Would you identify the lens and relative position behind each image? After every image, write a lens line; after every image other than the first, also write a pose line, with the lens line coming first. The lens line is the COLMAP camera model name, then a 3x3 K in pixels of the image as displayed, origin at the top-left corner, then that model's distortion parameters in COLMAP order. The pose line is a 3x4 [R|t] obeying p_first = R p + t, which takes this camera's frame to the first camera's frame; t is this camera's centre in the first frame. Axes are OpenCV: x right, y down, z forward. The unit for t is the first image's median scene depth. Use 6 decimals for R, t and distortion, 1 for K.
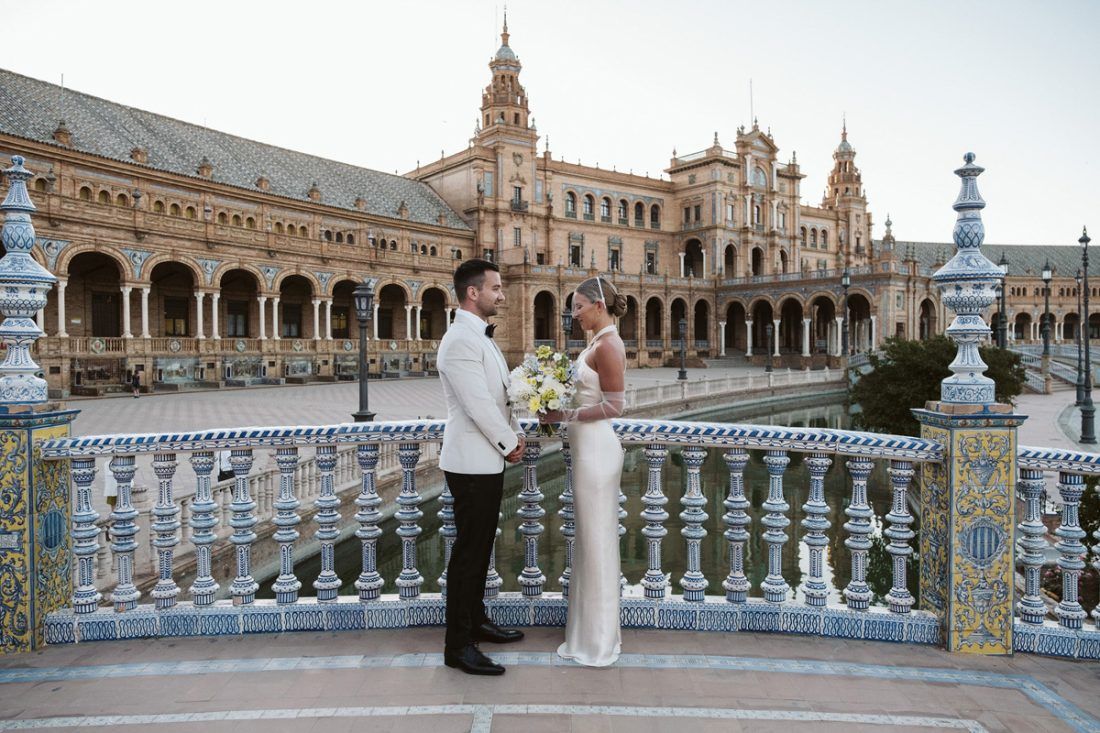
lens RADIAL K [[807.9, 0, 565.0], [0, 807.9, 360.5], [0, 0, 1]] dist [-0.000568, -0.001427]
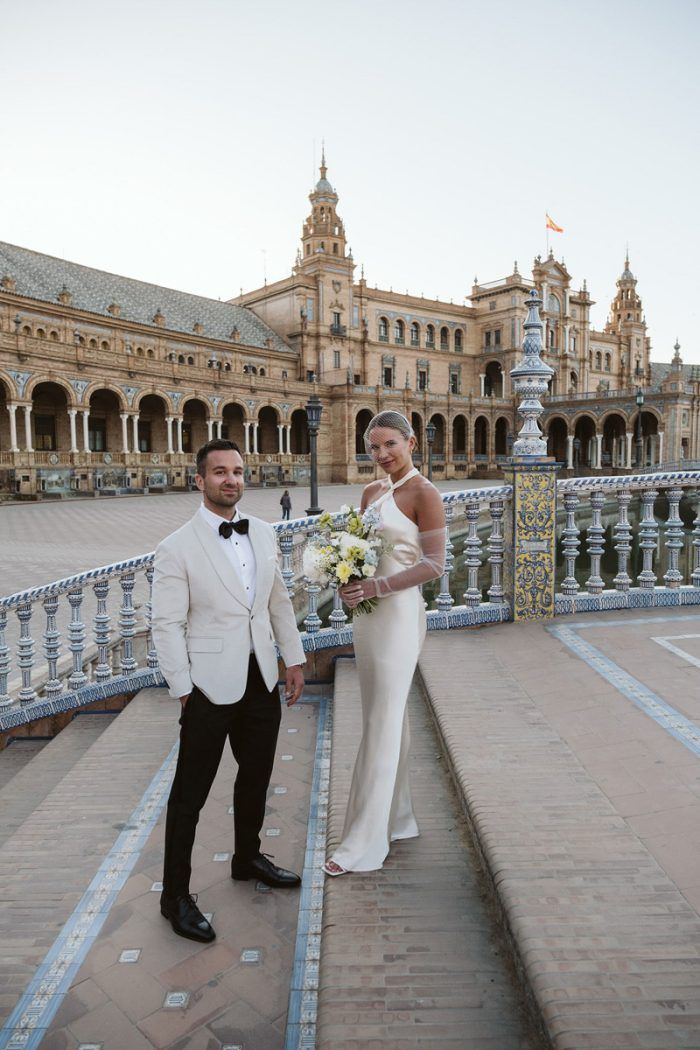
lens RADIAL K [[762.3, 0, 316.8], [0, 762.3, 532.7], [0, 0, 1]] dist [-0.012349, -0.001506]
pose [[0.999898, -0.004216, 0.013649, -0.103565], [0.003263, 0.997601, 0.069149, 0.008906], [-0.013908, -0.069098, 0.997513, -0.039333]]
